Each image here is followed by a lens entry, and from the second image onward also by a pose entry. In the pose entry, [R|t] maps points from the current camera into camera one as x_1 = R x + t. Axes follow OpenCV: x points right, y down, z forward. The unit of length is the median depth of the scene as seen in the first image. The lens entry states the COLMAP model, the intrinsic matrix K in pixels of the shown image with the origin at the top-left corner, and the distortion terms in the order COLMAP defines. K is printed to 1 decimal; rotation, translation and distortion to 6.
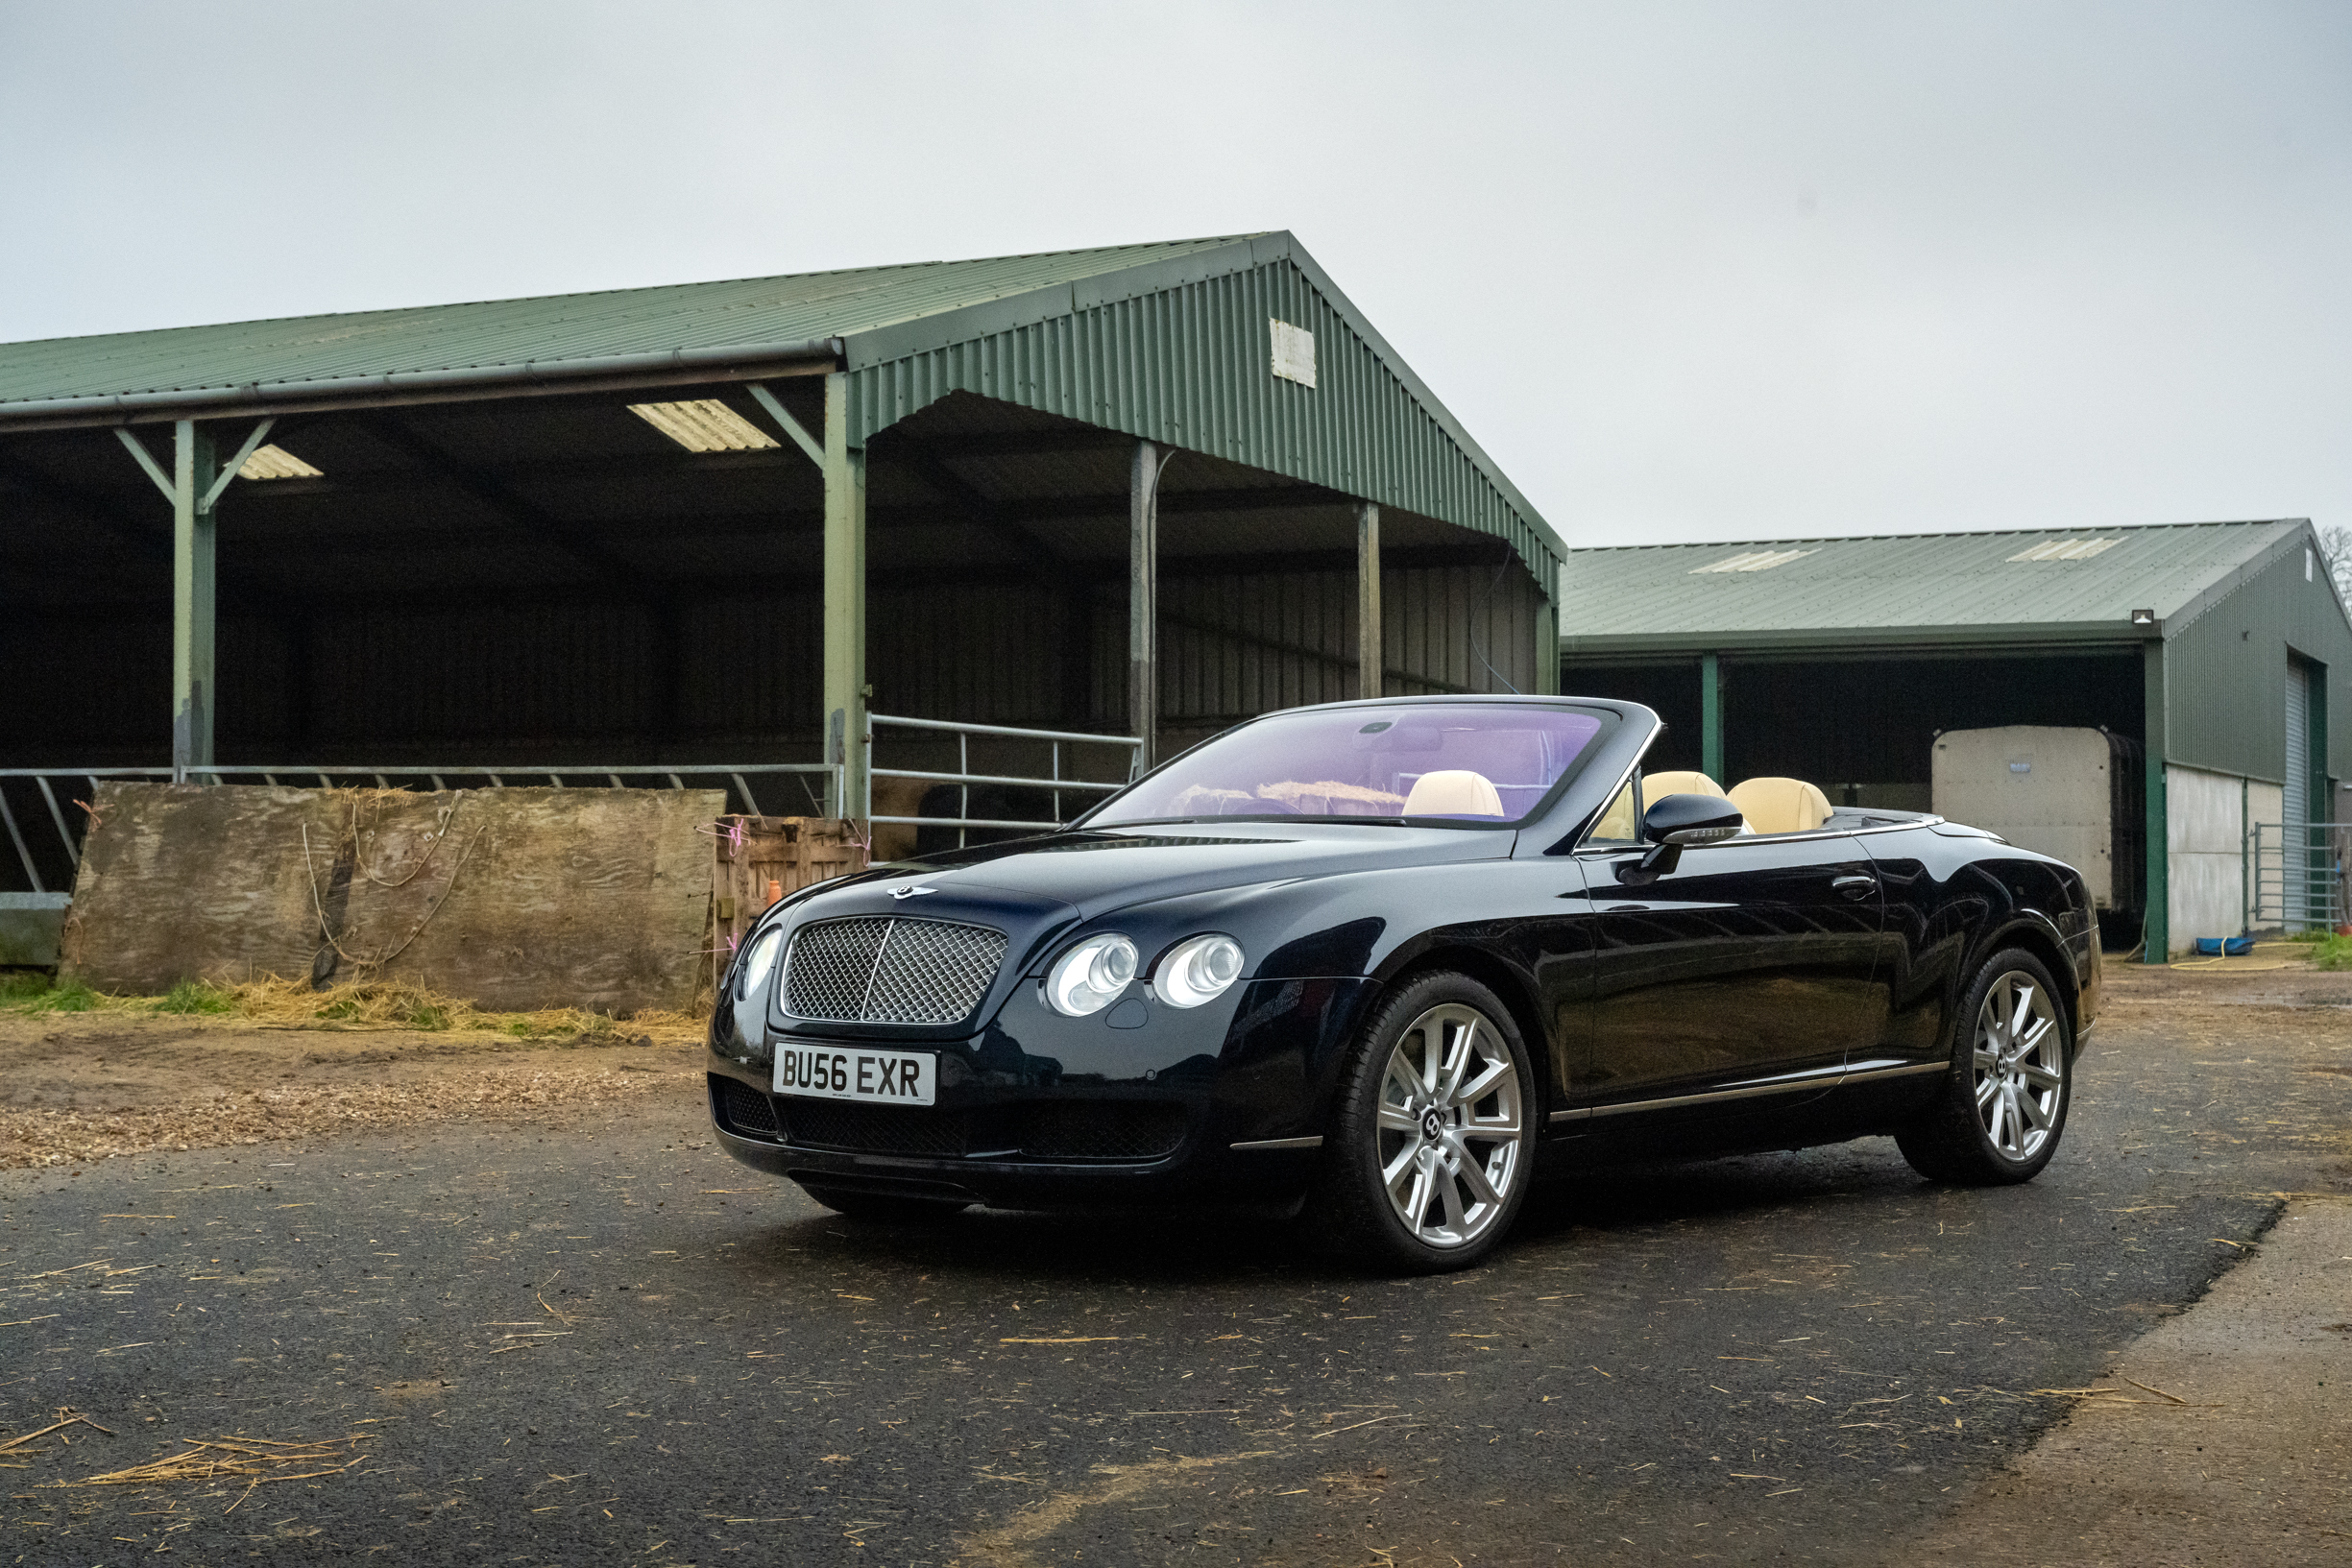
lens RADIAL K [[3314.9, 0, 1182.5], [0, 3314.9, 787.5], [0, 0, 1]] dist [-0.019196, 0.083957]
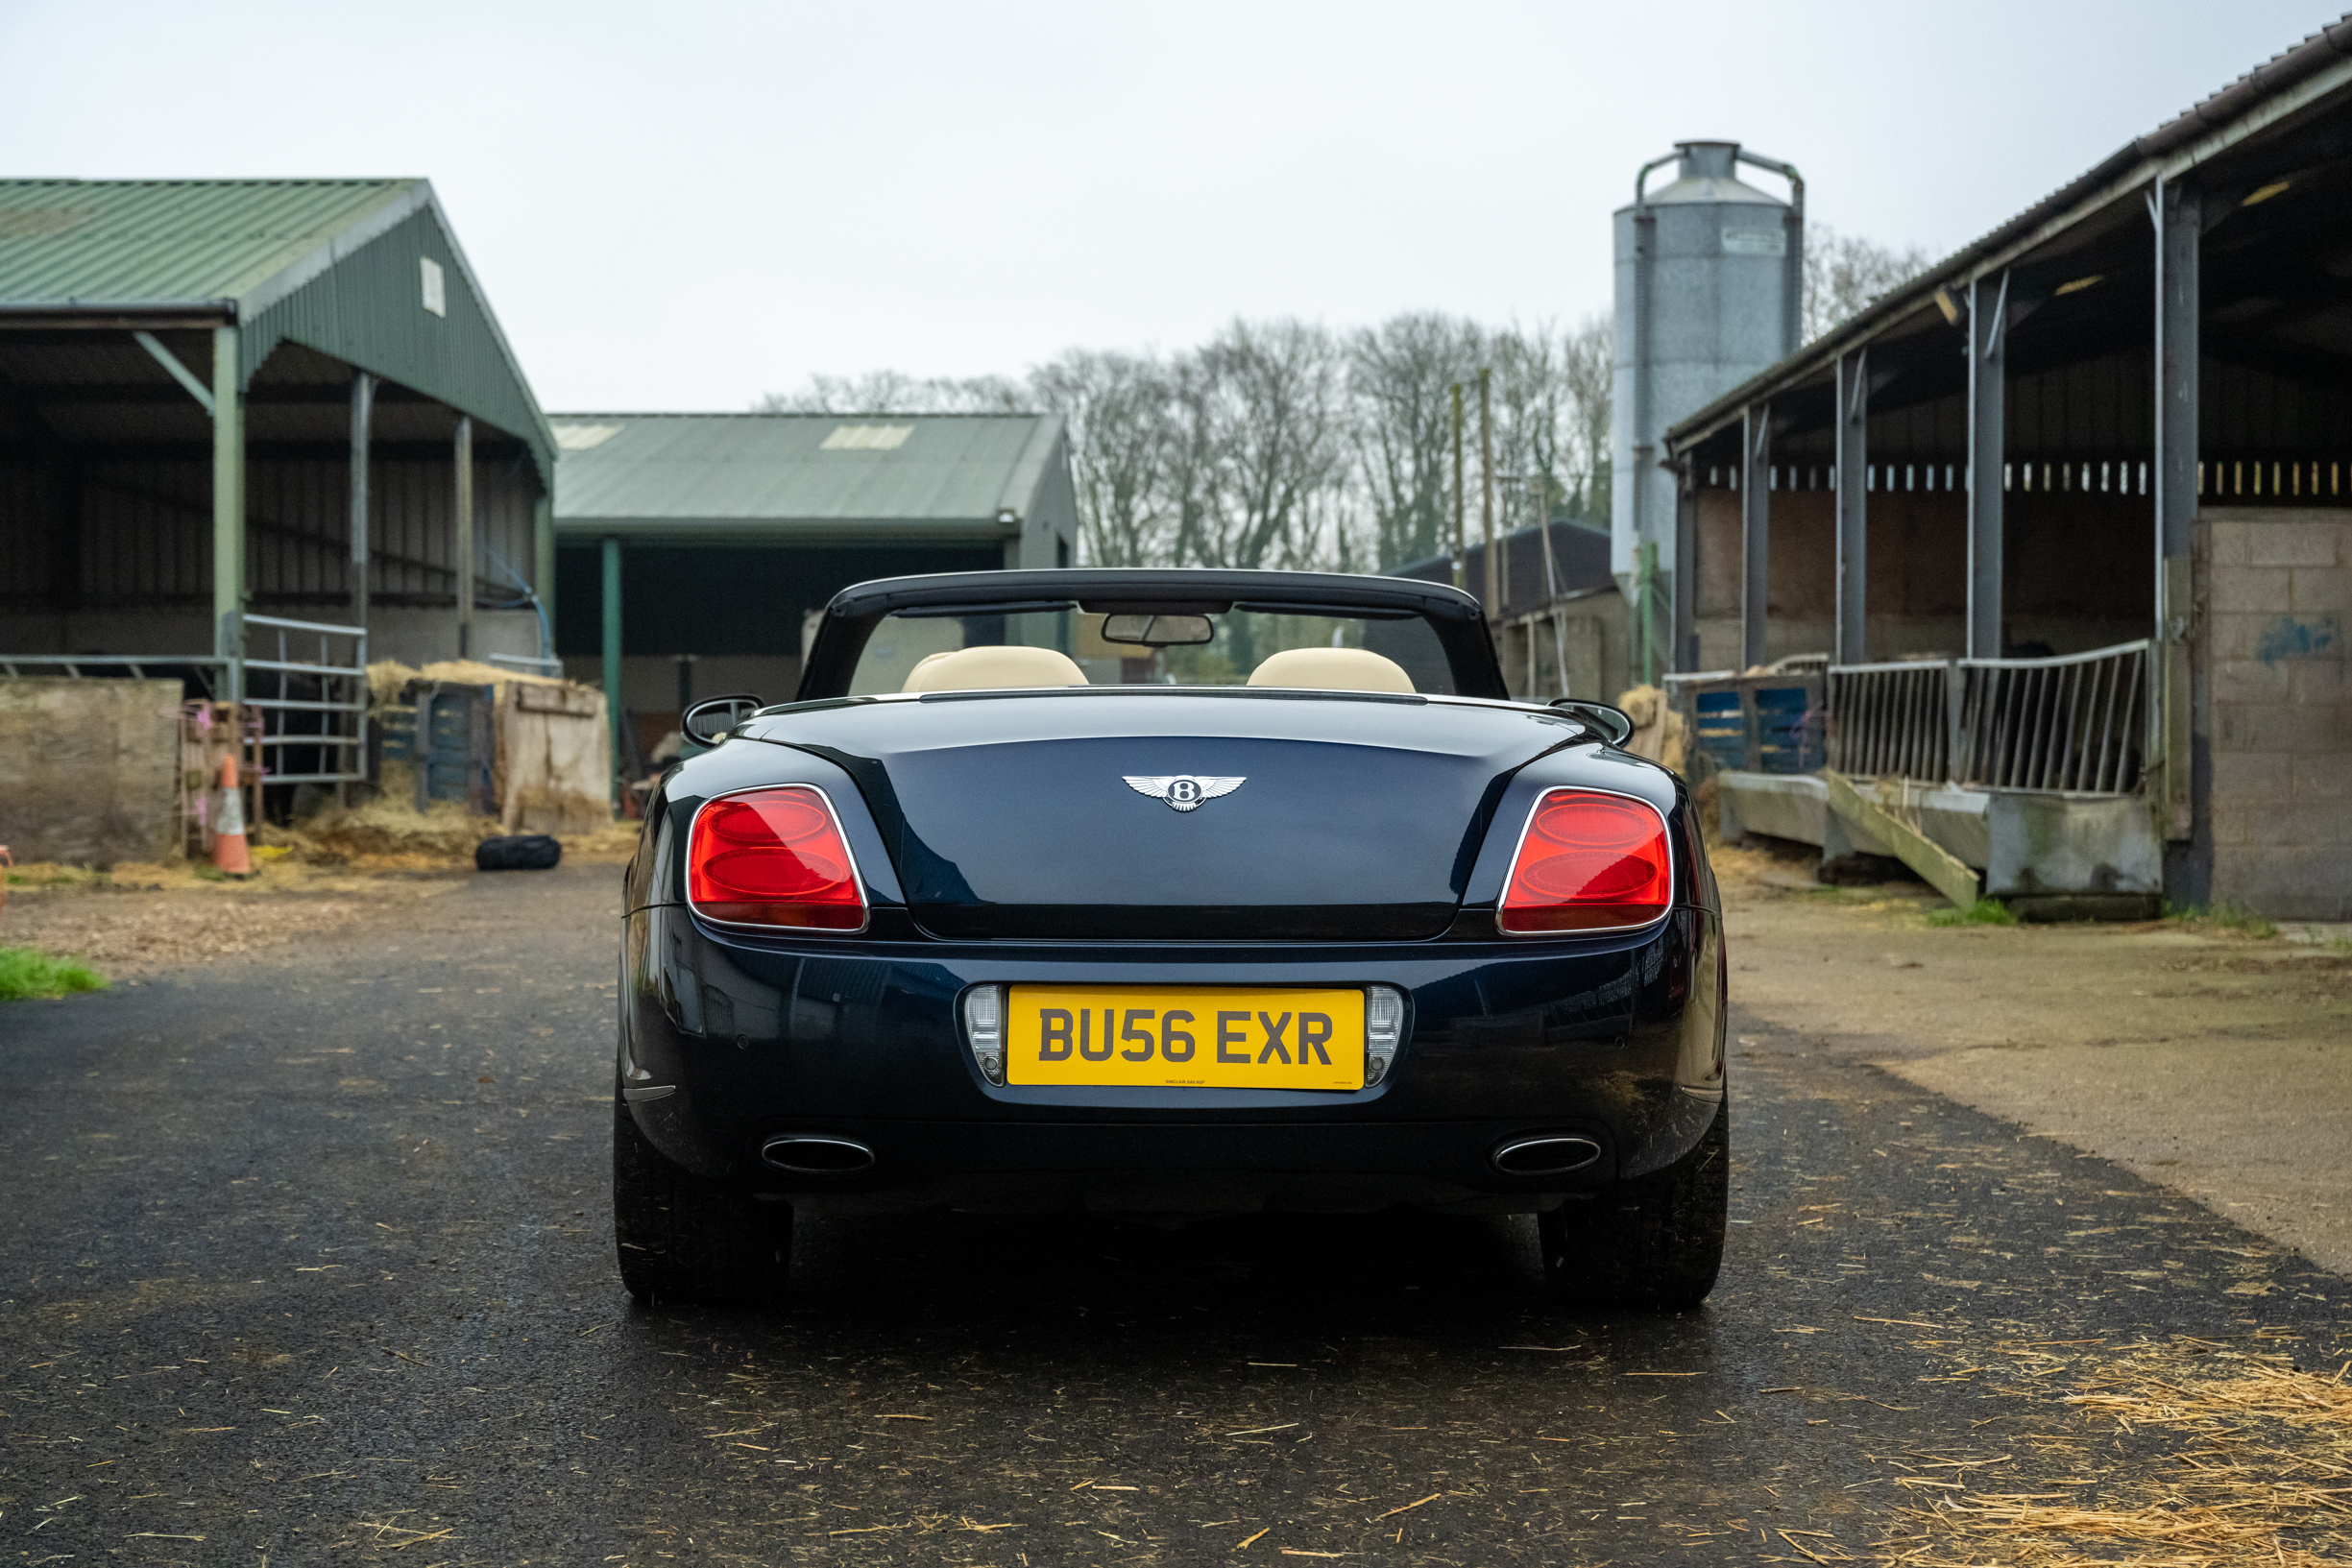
lens RADIAL K [[3924.4, 0, 1177.7], [0, 3924.4, 778.4], [0, 0, 1]] dist [0.019245, -0.004223]
pose [[0.908779, -0.004865, 0.417248, -0.792412], [-0.010679, 0.999333, 0.034911, -0.034063], [-0.417140, -0.036182, 0.908122, -0.884629]]
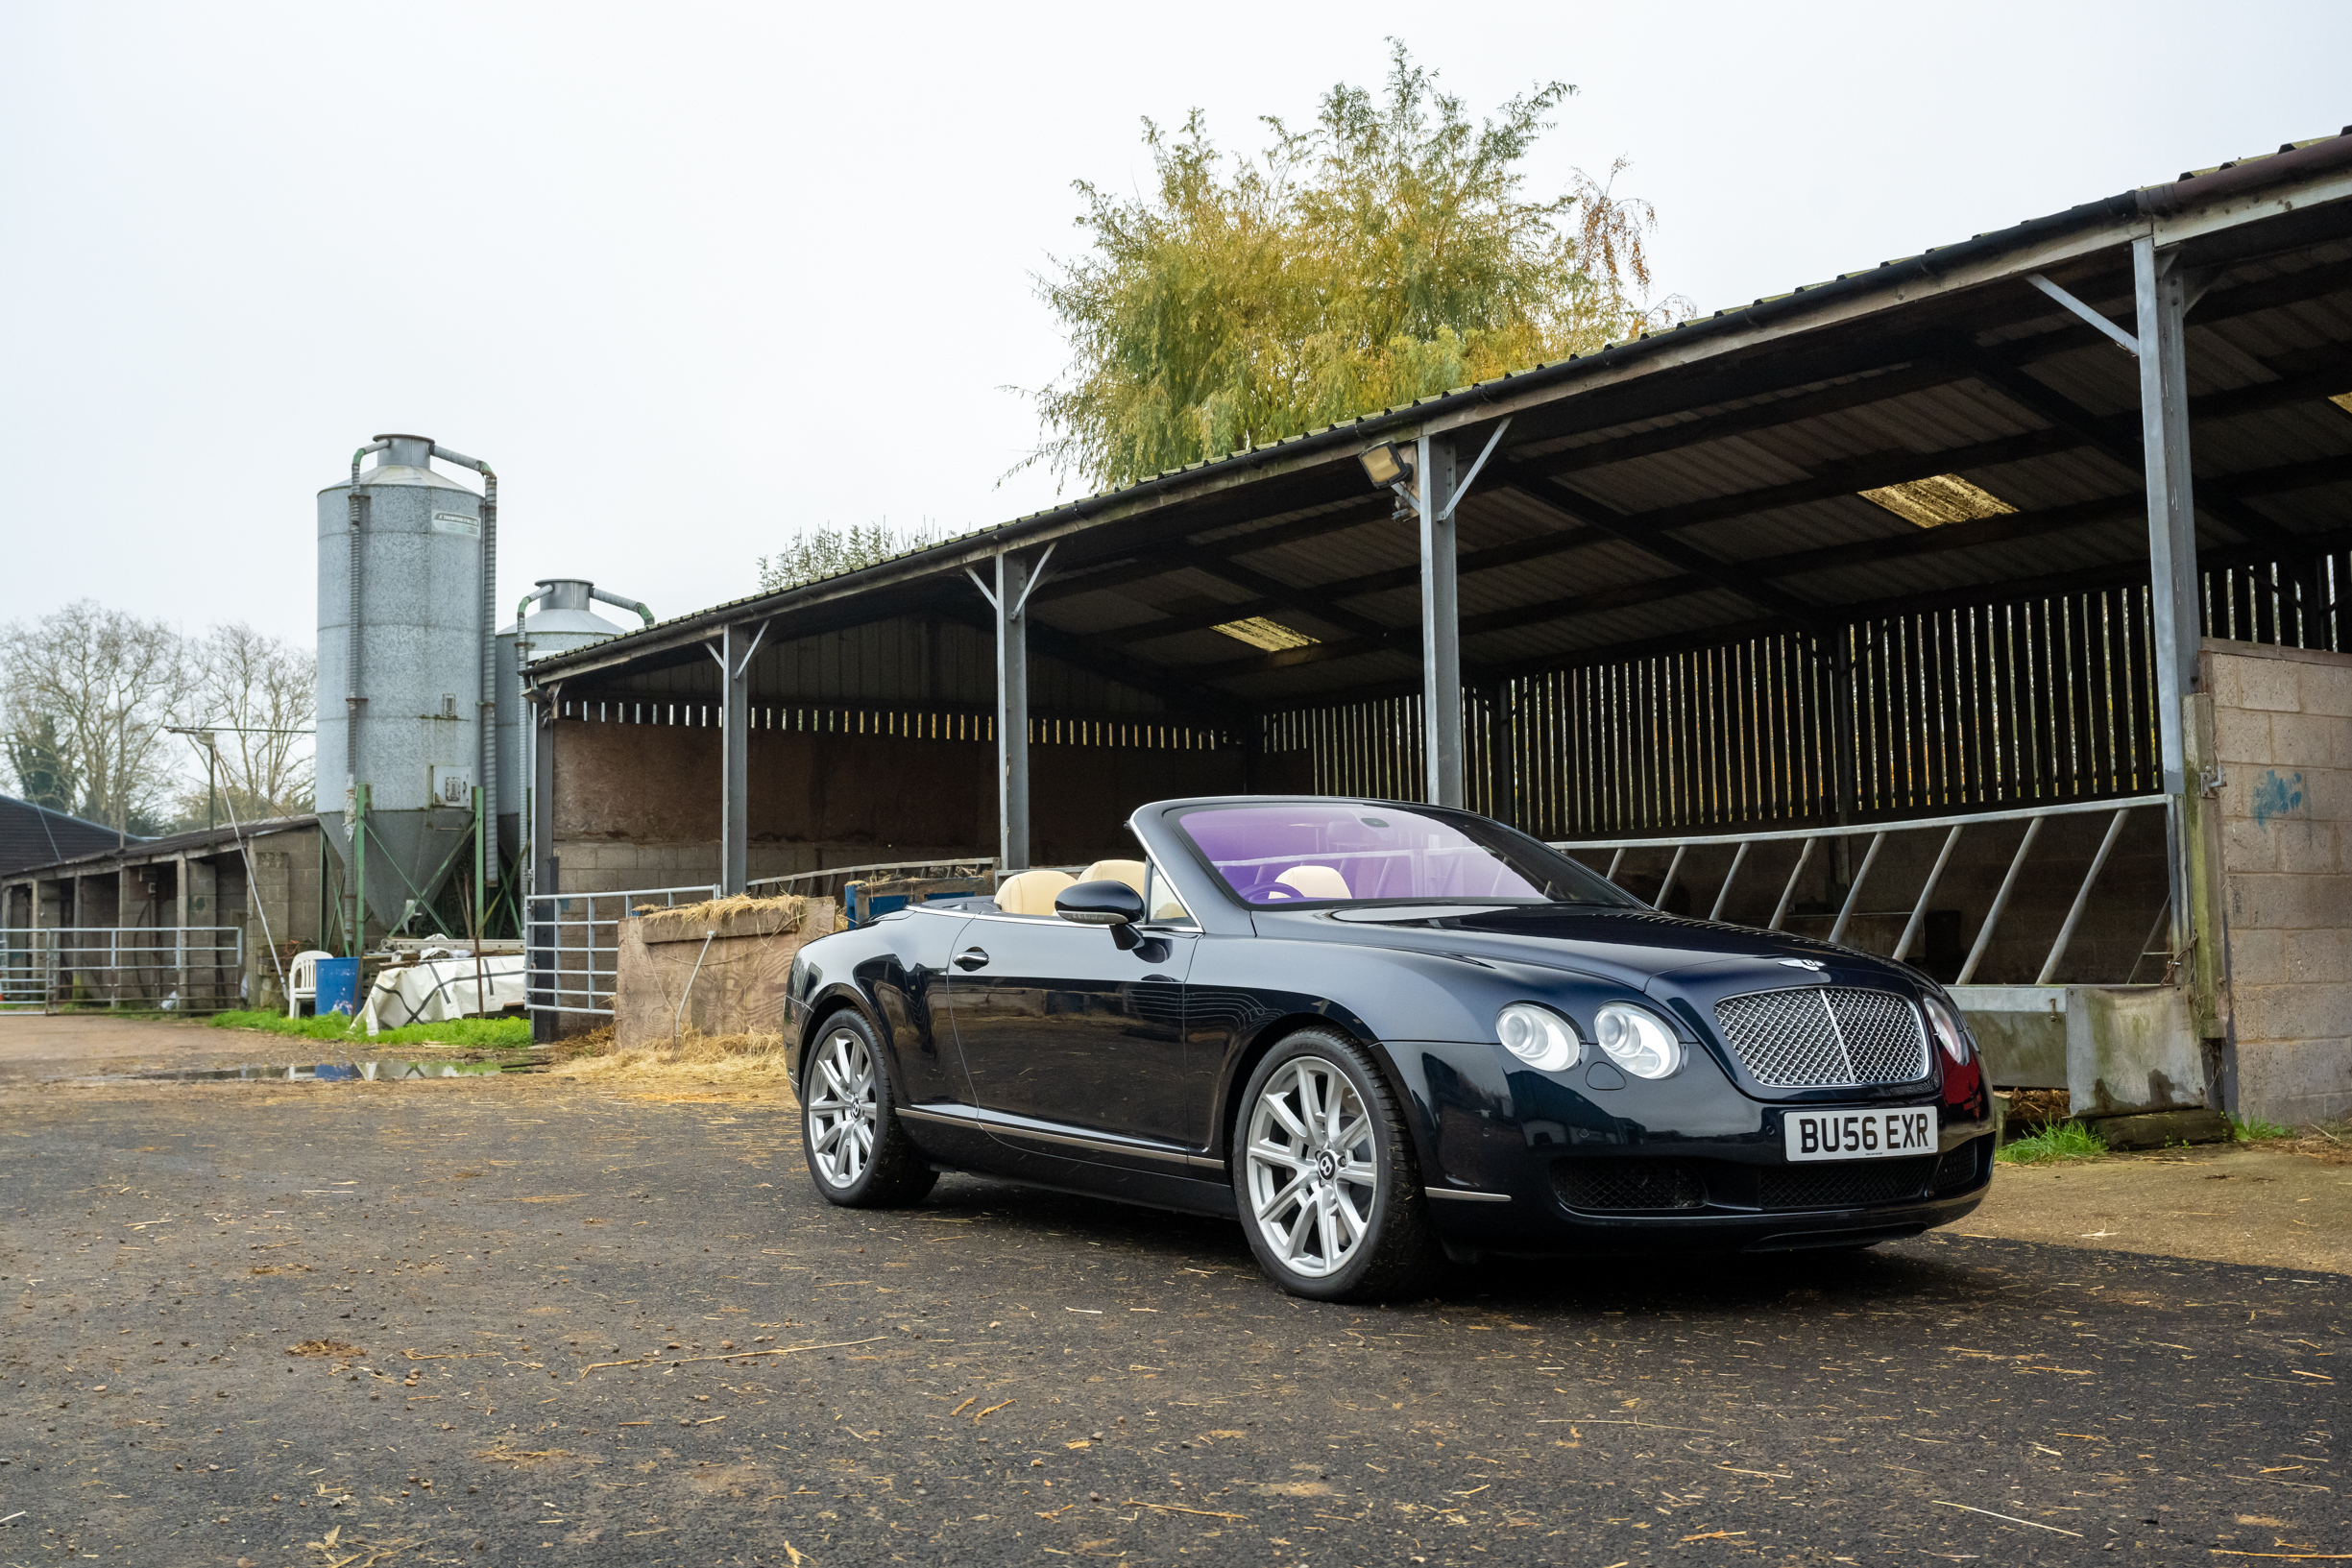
lens RADIAL K [[2481.2, 0, 1164.0], [0, 2481.2, 788.1], [0, 0, 1]] dist [-0.004669, 0.026533]
pose [[0.509658, 0.045533, 0.859171, -0.592688], [-0.003365, 0.998696, -0.050931, 0.016411], [-0.860370, 0.023066, 0.509147, 0.712286]]
